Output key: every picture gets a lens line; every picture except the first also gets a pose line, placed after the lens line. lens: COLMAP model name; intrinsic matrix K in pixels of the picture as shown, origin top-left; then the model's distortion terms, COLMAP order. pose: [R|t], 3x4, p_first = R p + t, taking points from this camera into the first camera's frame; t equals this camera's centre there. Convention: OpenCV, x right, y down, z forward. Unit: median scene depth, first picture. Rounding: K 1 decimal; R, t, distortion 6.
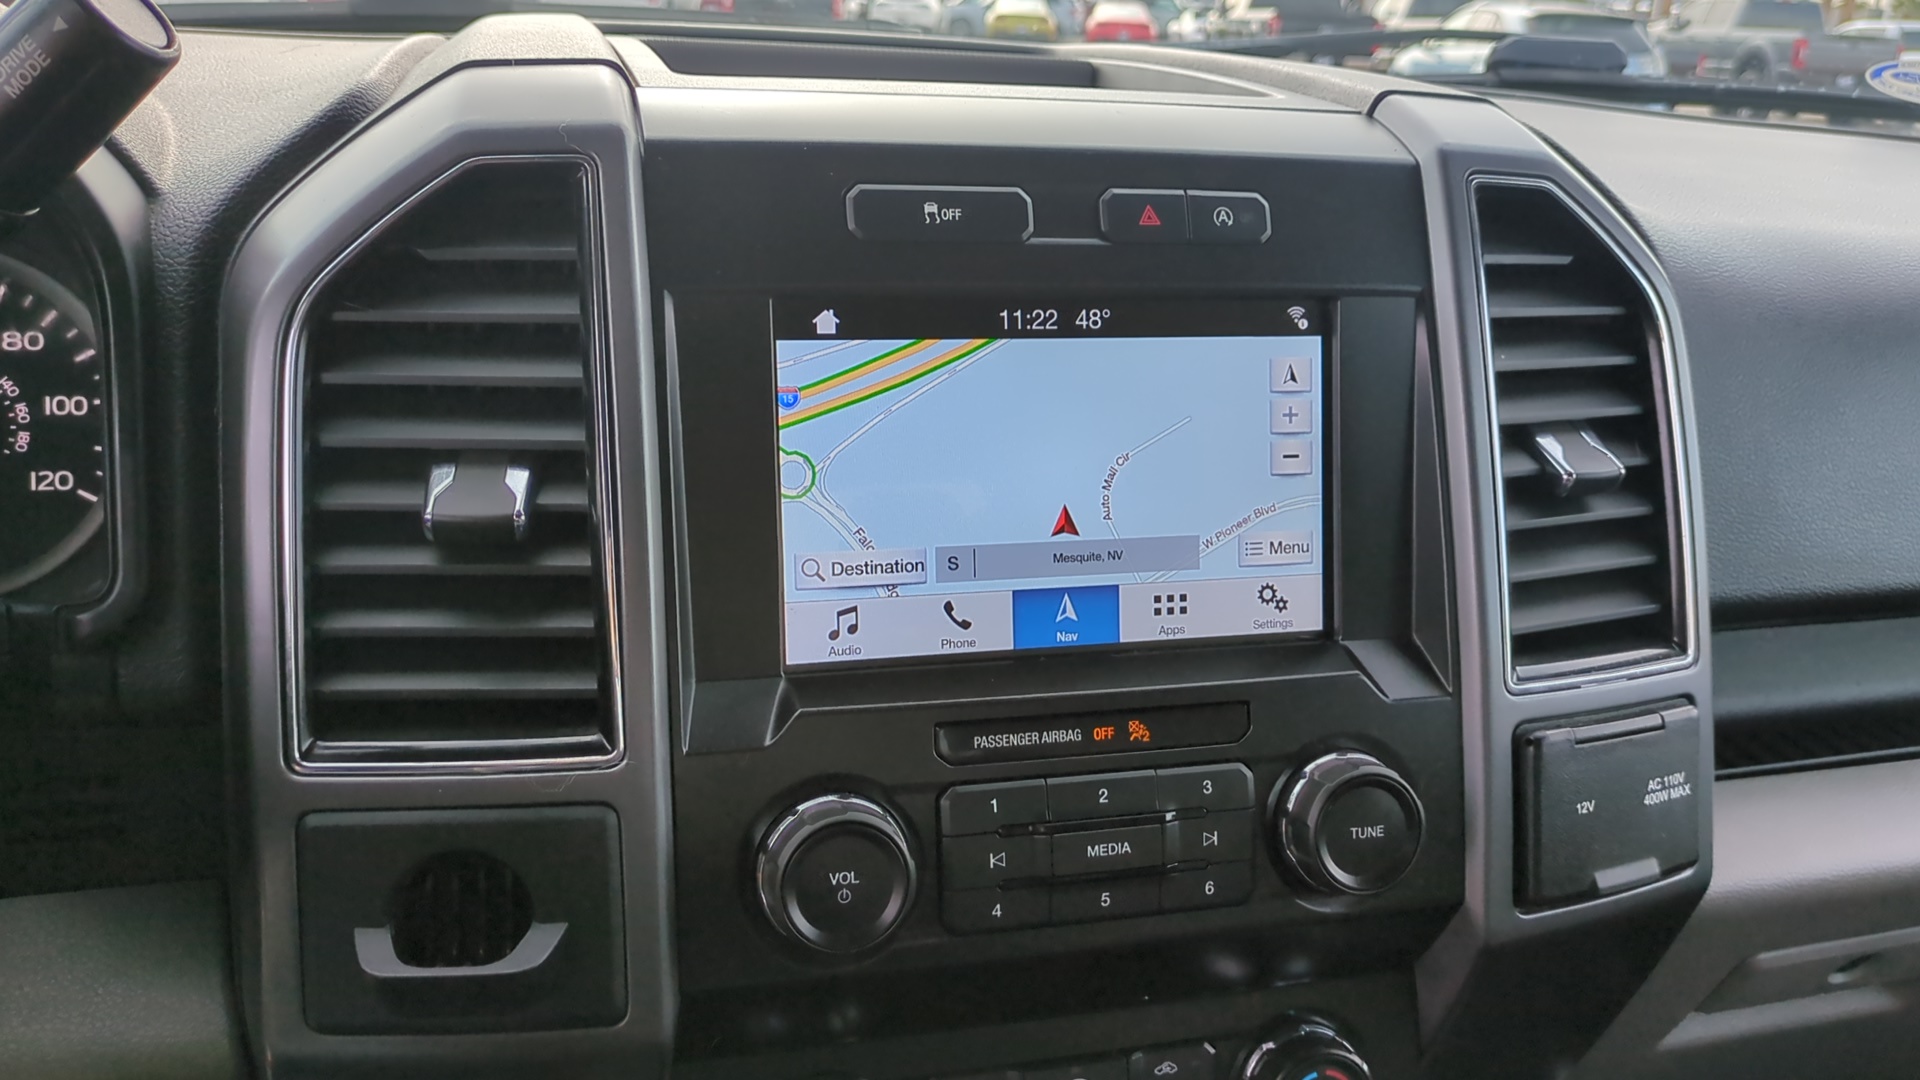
lens RADIAL K [[1642.4, 0, 969.1], [0, 1642.4, 543.7], [0, 0, 1]] dist [0.071881, -0.093948]
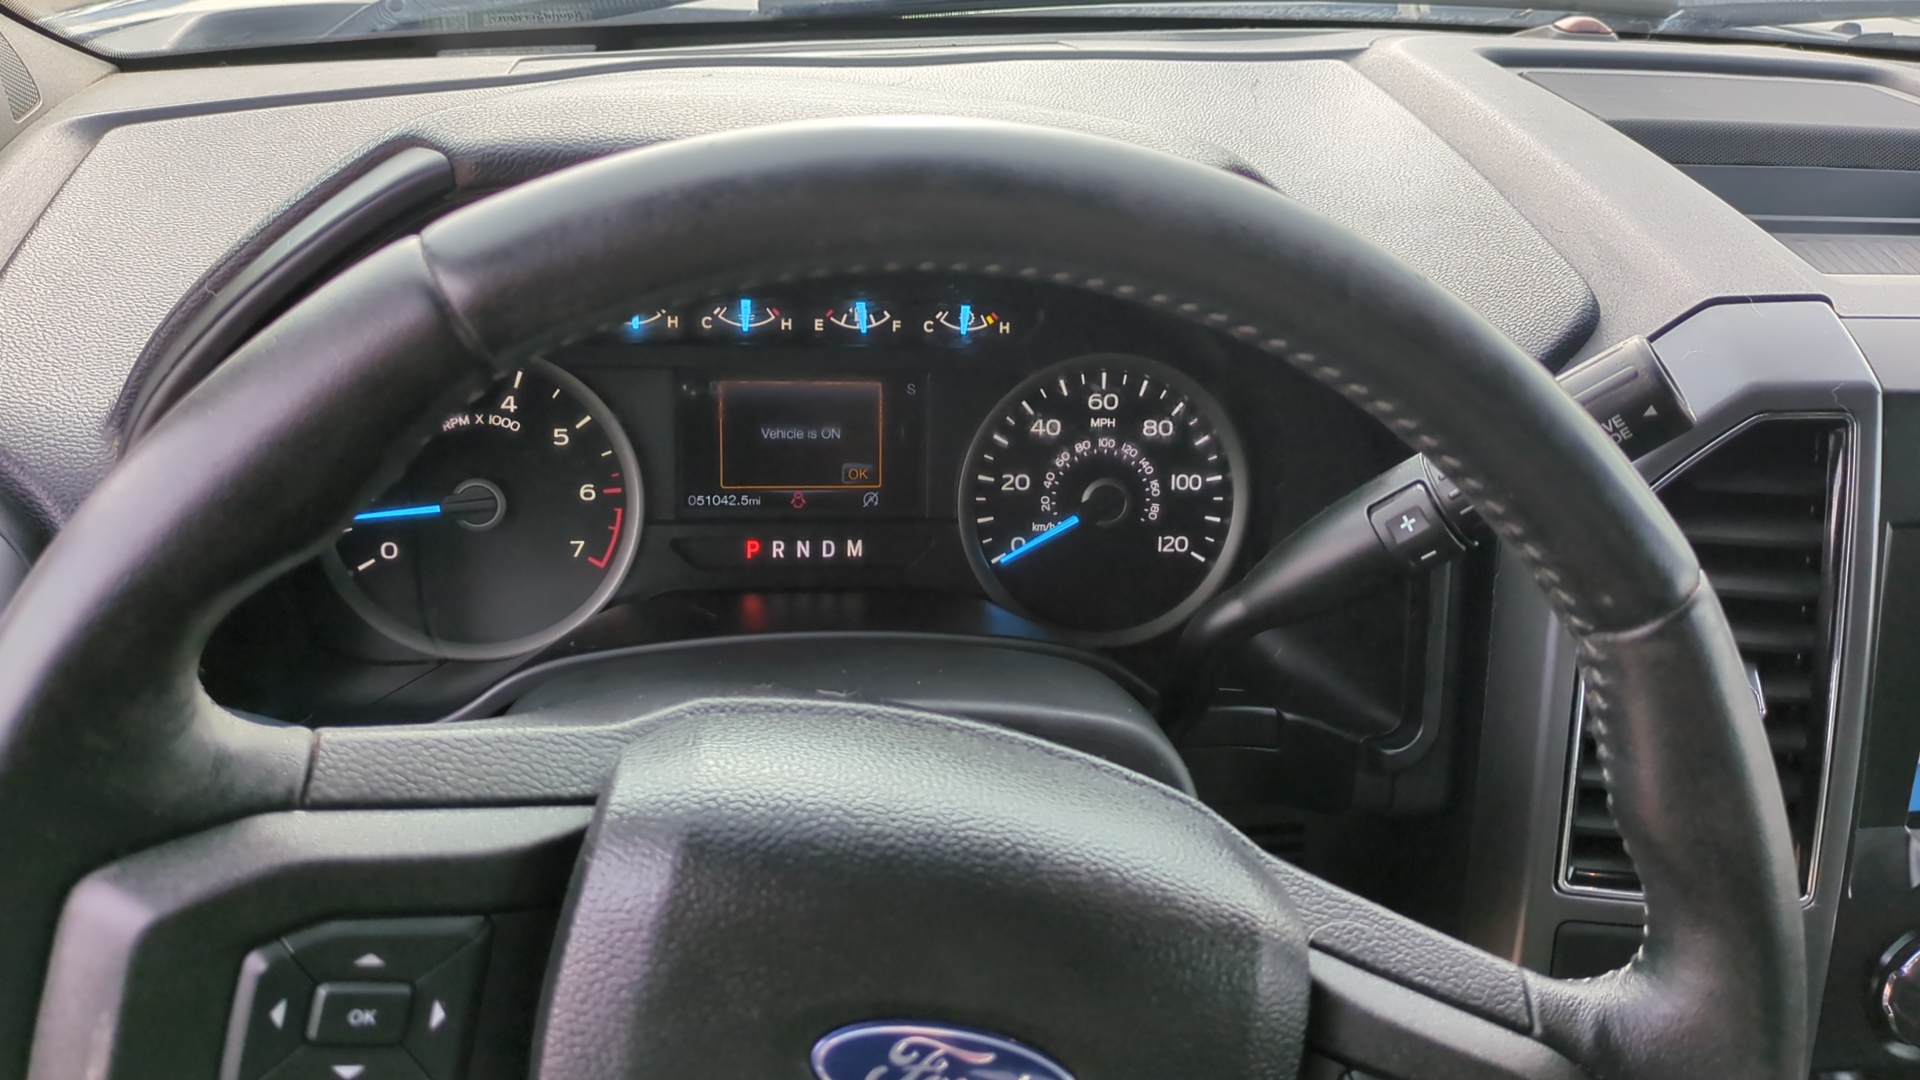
lens RADIAL K [[1642.4, 0, 974.1], [0, 1642.4, 543.1], [0, 0, 1]] dist [0.071881, -0.093948]
pose [[0.991921, 0.087596, -0.091763, -0.632576], [-0.067761, 0.977348, 0.200497, -0.292652], [0.107247, -0.192659, 0.975387, -0.210002]]
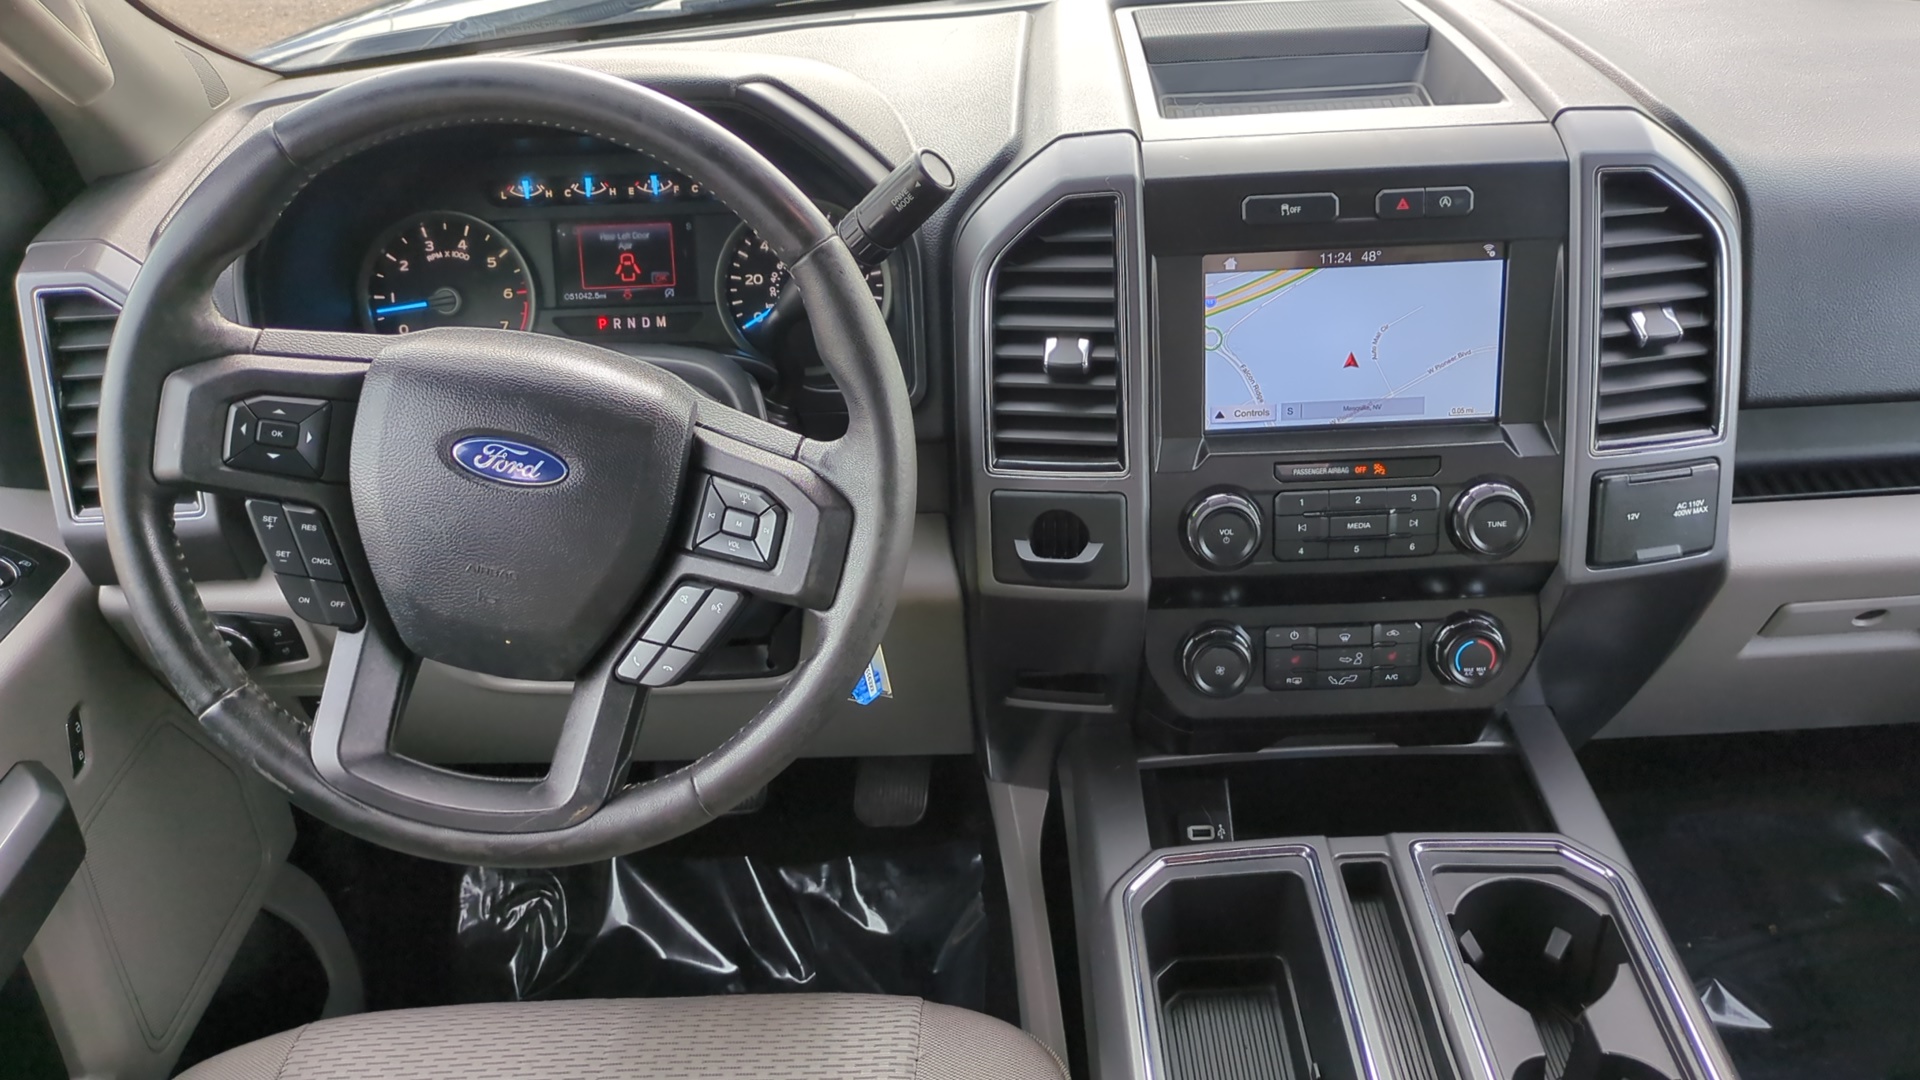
lens RADIAL K [[1642.4, 0, 983.4], [0, 1642.4, 540.8], [0, 0, 1]] dist [0.071881, -0.093948]
pose [[0.960577, 0.062243, -0.270958, 0.176743], [-0.001238, 0.975563, 0.219715, -0.226720], [0.278012, -0.210717, 0.937181, -0.973940]]
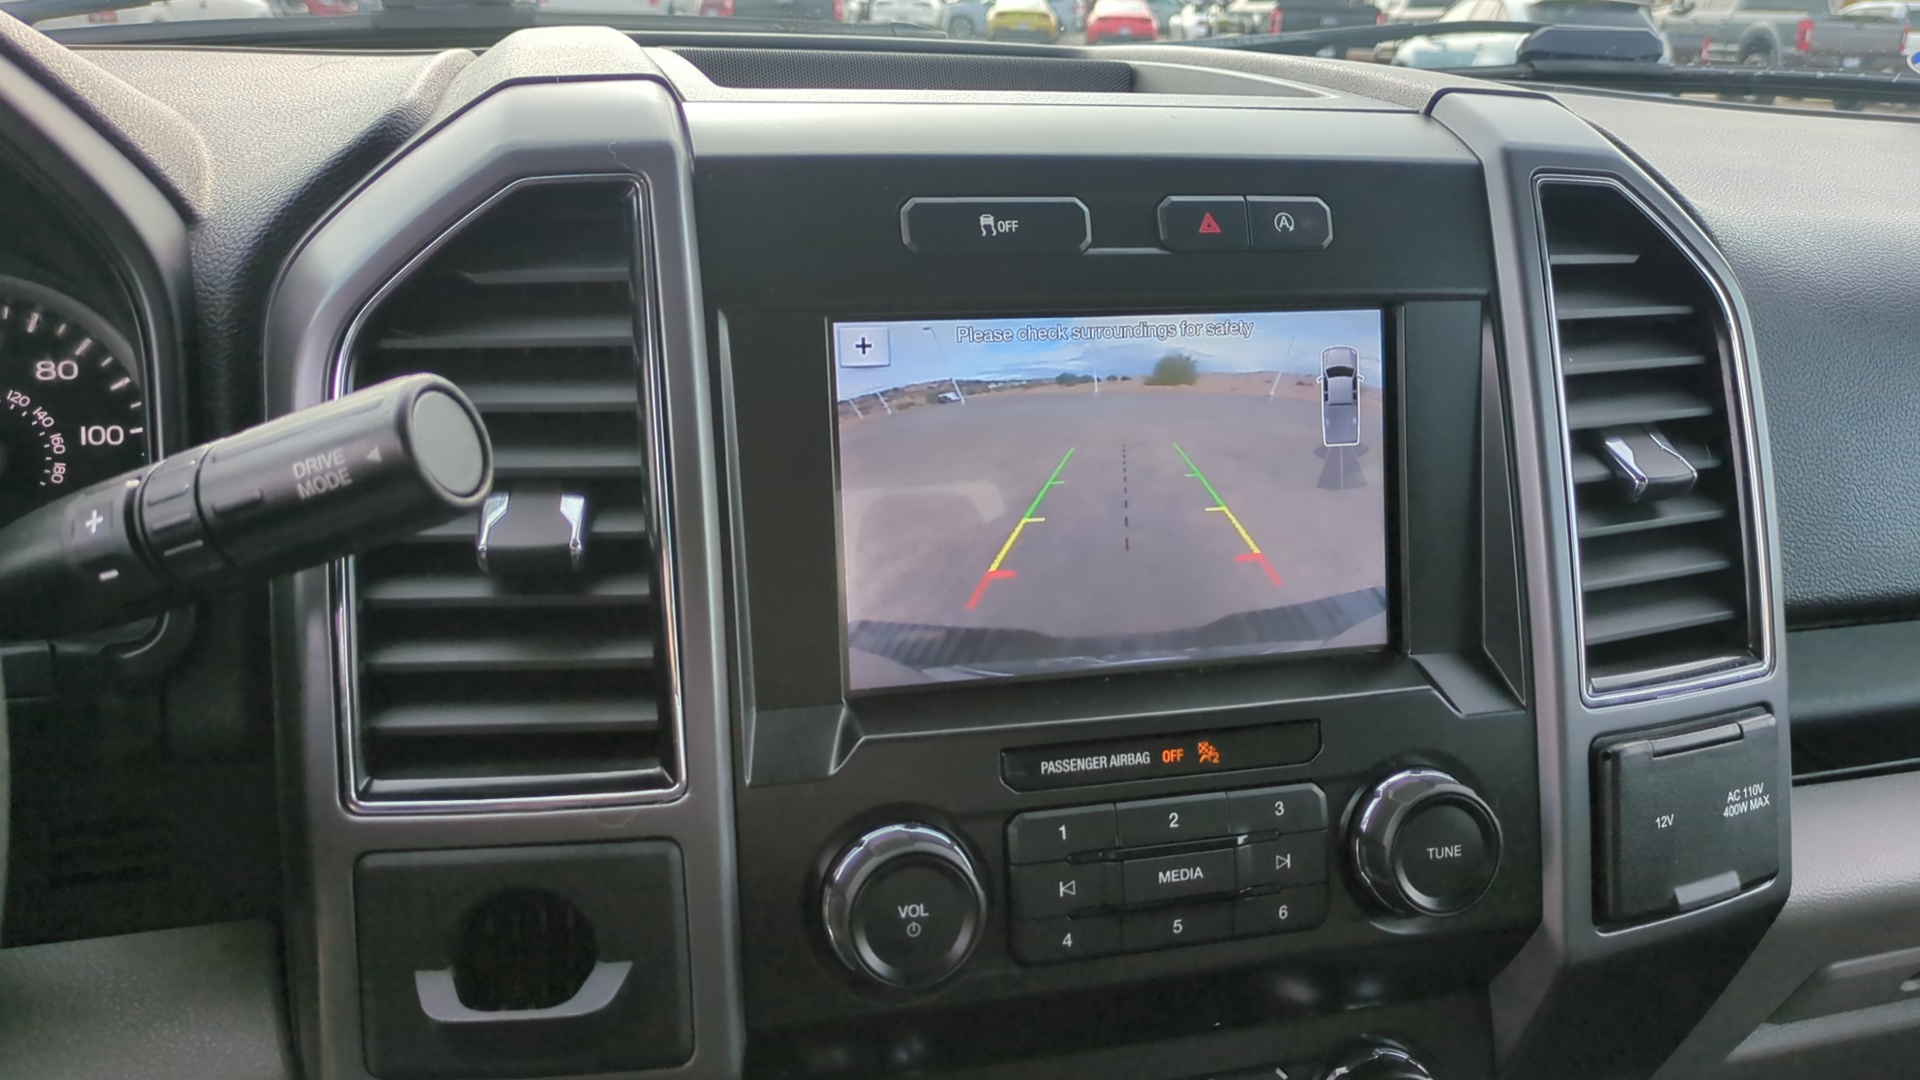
lens RADIAL K [[1642.4, 0, 968.0], [0, 1642.4, 544.2], [0, 0, 1]] dist [0.071881, -0.093948]
pose [[0.999833, -0.017201, -0.006101, -0.028960], [0.017211, 0.999851, 0.001513, -0.012428], [0.006074, -0.001618, 0.999980, 0.022781]]
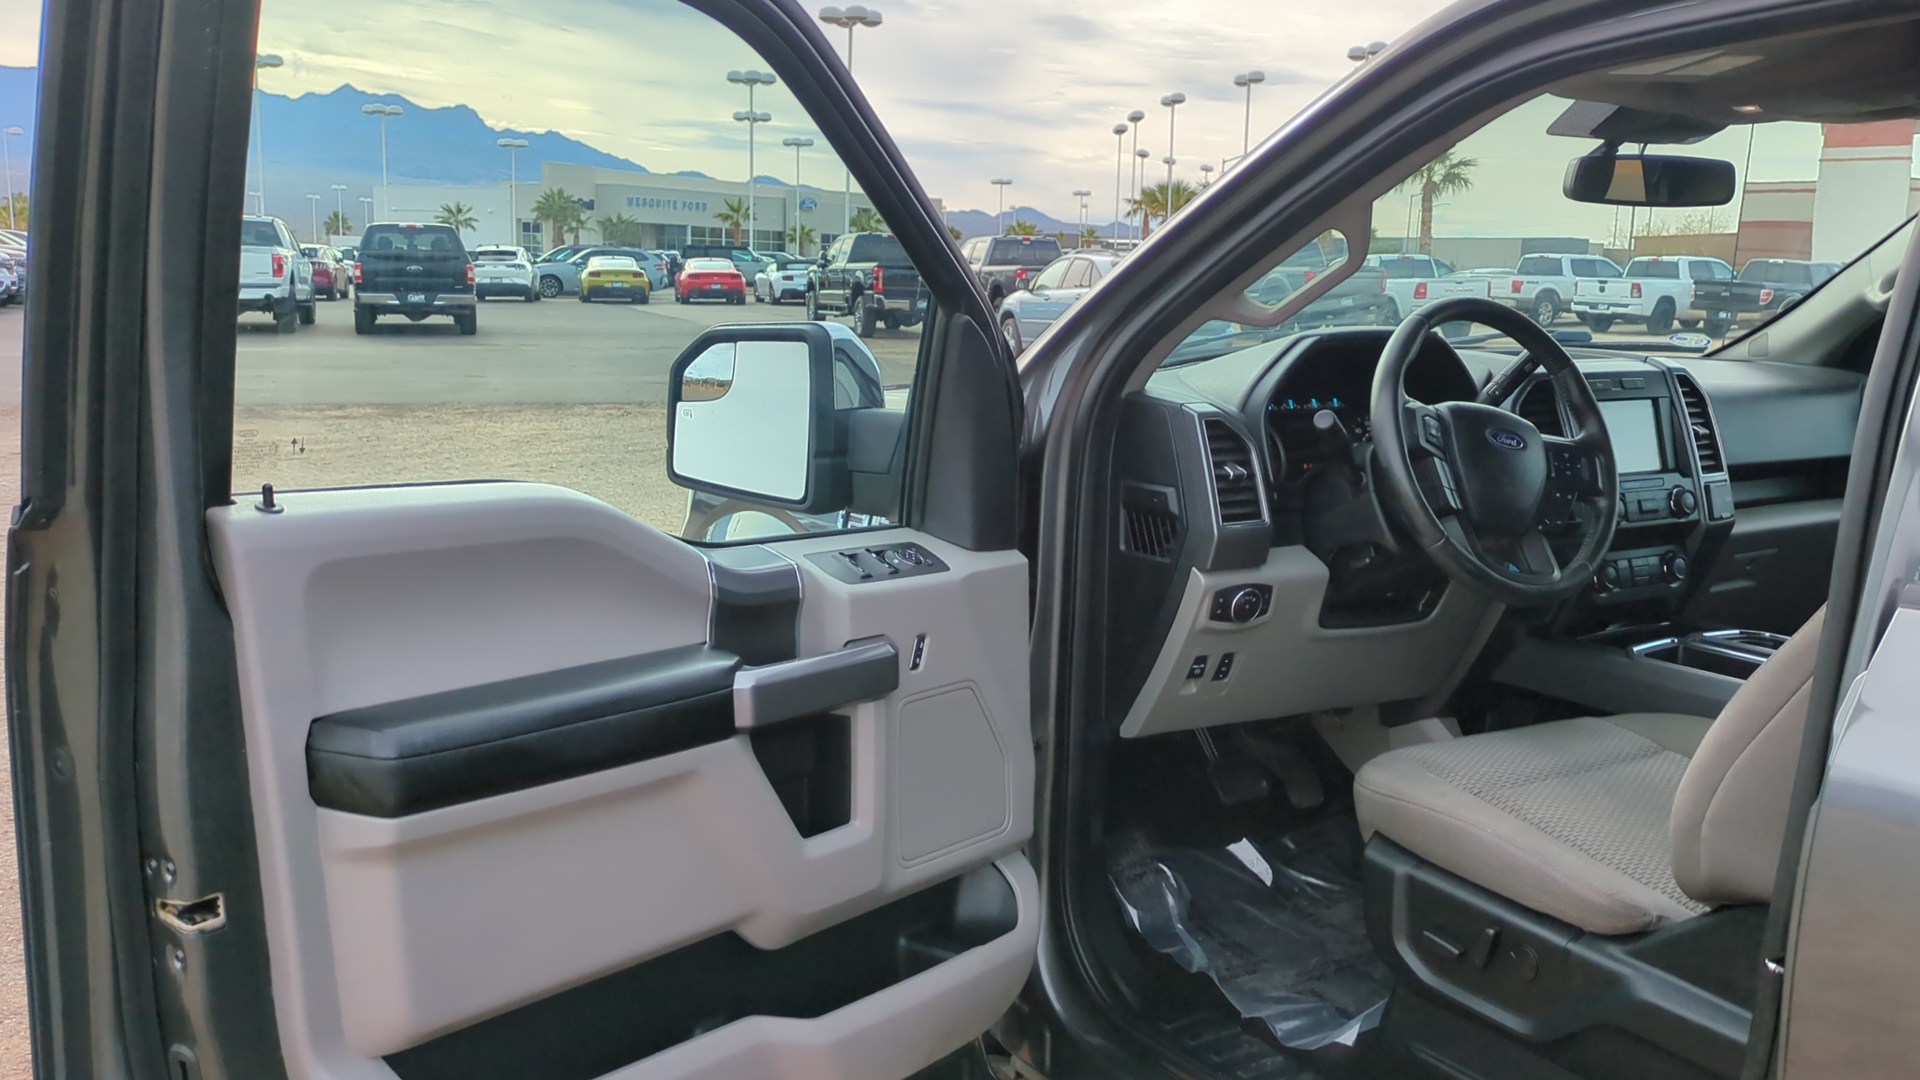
lens RADIAL K [[1642.4, 0, 975.3], [0, 1642.4, 523.5], [0, 0, 1]] dist [0.071881, -0.093948]
pose [[0.963510, -0.078530, 0.255895, -2.943074], [0.116226, 0.983913, -0.135673, 0.630634], [-0.241124, 0.160464, 0.957137, -3.076046]]
